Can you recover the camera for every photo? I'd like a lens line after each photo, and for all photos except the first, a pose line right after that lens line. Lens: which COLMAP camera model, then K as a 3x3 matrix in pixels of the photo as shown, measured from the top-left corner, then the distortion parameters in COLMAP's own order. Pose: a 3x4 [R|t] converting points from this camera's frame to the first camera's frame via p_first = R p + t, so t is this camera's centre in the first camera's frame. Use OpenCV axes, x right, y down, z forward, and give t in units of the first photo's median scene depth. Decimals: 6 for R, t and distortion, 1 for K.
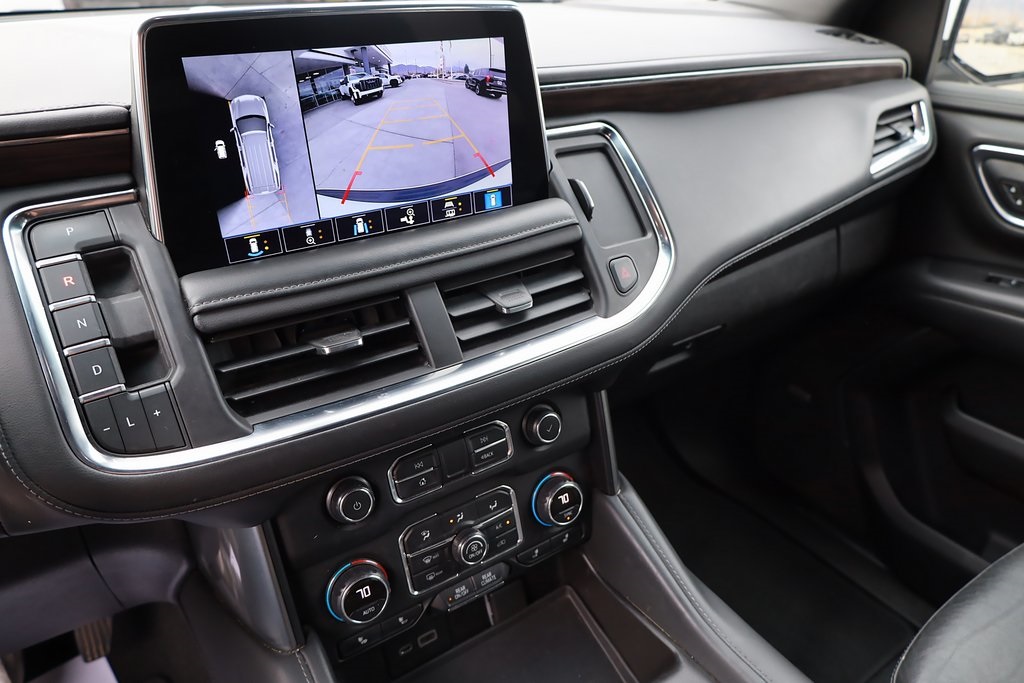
lens RADIAL K [[696.4, 0, 514.8], [0, 696.4, 336.7], [0, 0, 1]] dist [-0.010747, -0.000778]
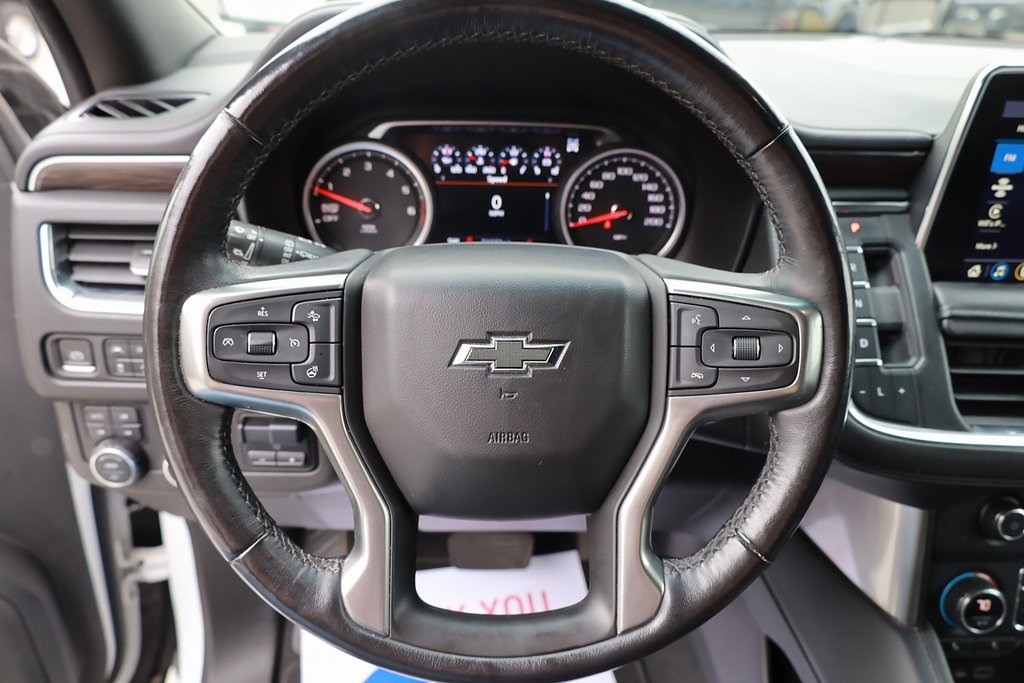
lens RADIAL K [[706.6, 0, 512.0], [0, 706.6, 341.5], [0, 0, 1]] dist [-0.015060, -0.001117]
pose [[0.844461, 0.262897, -0.466659, -0.393851], [-0.270717, 0.961272, 0.051654, 0.108508], [0.462166, 0.082712, 0.882928, -0.285066]]
